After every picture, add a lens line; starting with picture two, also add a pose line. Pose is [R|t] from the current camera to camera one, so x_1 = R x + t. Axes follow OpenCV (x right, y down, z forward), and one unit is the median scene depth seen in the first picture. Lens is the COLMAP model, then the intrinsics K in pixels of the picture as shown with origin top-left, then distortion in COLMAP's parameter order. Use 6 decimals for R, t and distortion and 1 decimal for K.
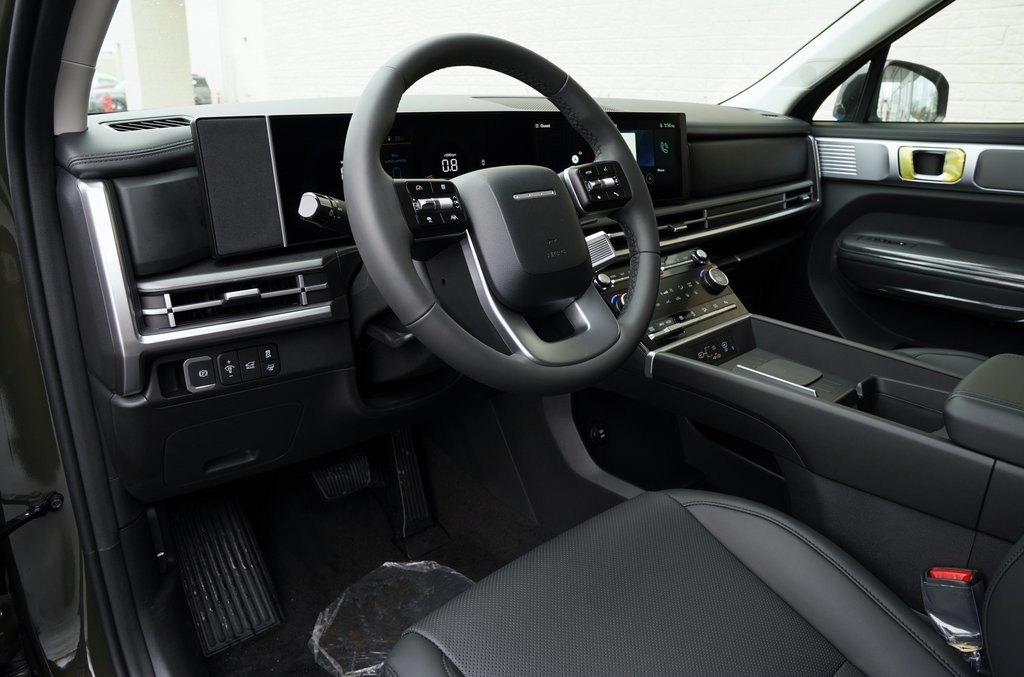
lens RADIAL K [[708.3, 0, 512.0], [0, 708.3, 338.5], [0, 0, 1]] dist [-0.127995, 0.098288]
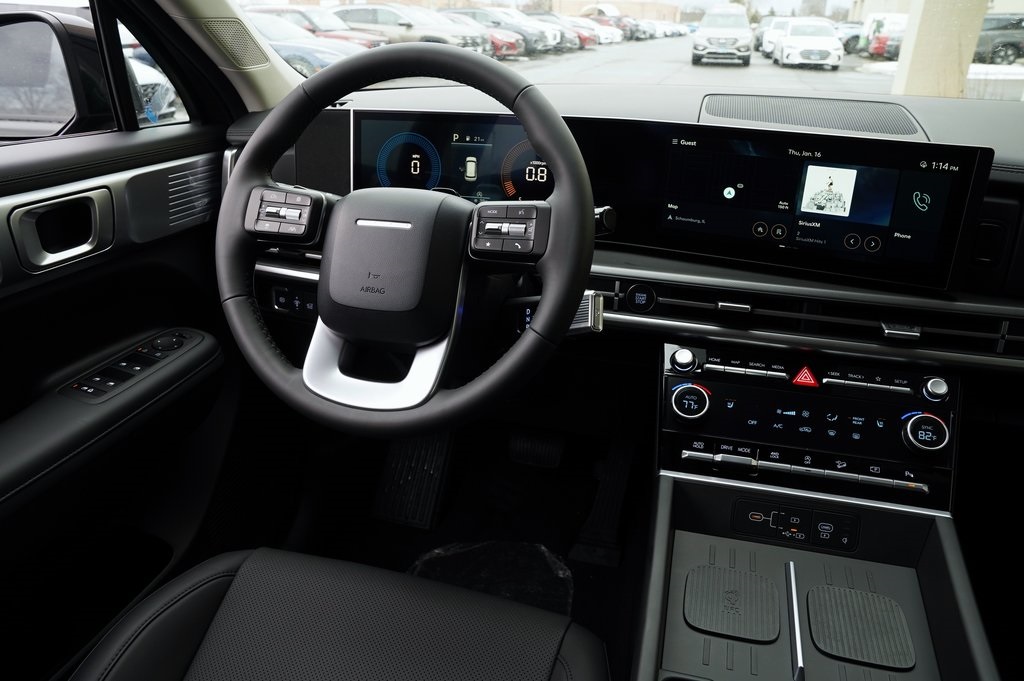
lens RADIAL K [[708.3, 0, 512.0], [0, 708.3, 340.5], [0, 0, 1]] dist [-0.127995, 0.098288]
pose [[0.511641, 0.346965, -0.786027, 0.615697], [-0.281884, 0.931987, 0.227909, -0.218606], [0.811643, 0.104960, 0.574647, 0.421959]]
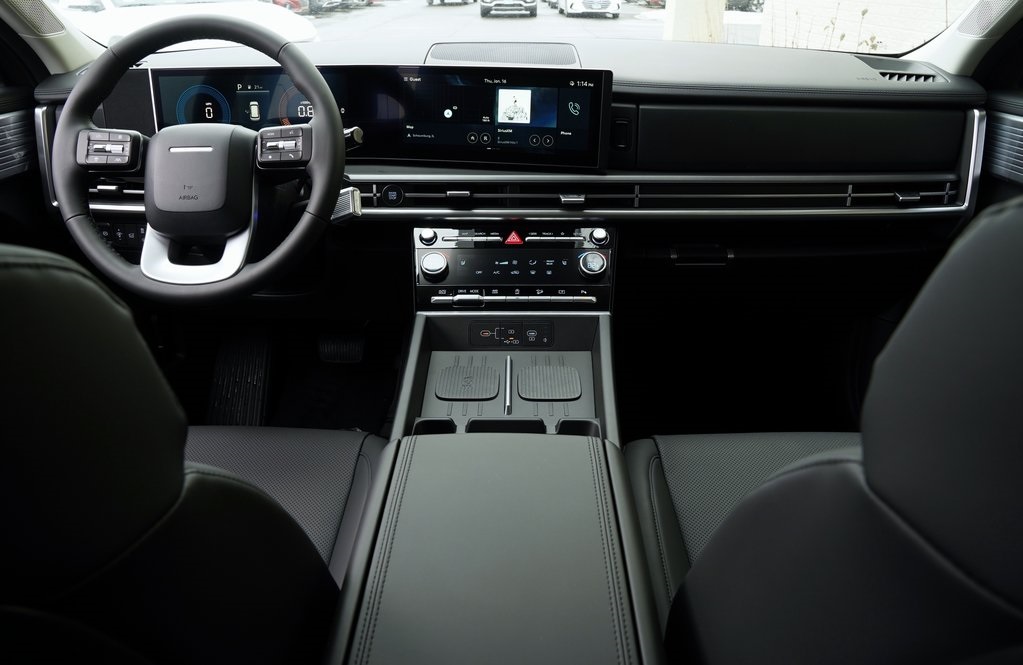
lens RADIAL K [[719.9, 0, 511.5], [0, 719.9, 332.5], [0, 0, 1]] dist [-0.128997, 0.098212]
pose [[0.723932, 0.300687, -0.620894, 0.913777], [-0.221376, 0.953670, 0.203730, -0.187328], [0.653387, -0.010036, 0.756957, 0.283212]]
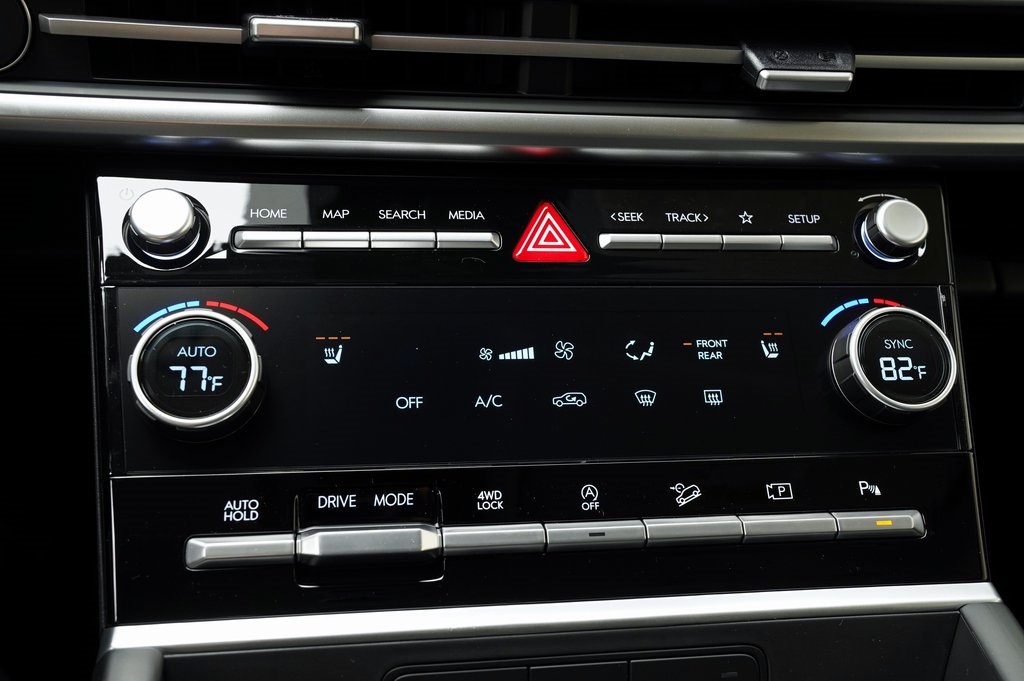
lens RADIAL K [[1057.0, 0, 512.0], [0, 1057.0, 340.5], [0, 0, 1]] dist [-0.005346, 0.007538]
pose [[0.821060, 0.348282, -0.452284, 0.384805], [-0.258457, 0.933257, 0.249462, -0.158890], [0.508981, -0.087927, 0.856275, 0.766461]]
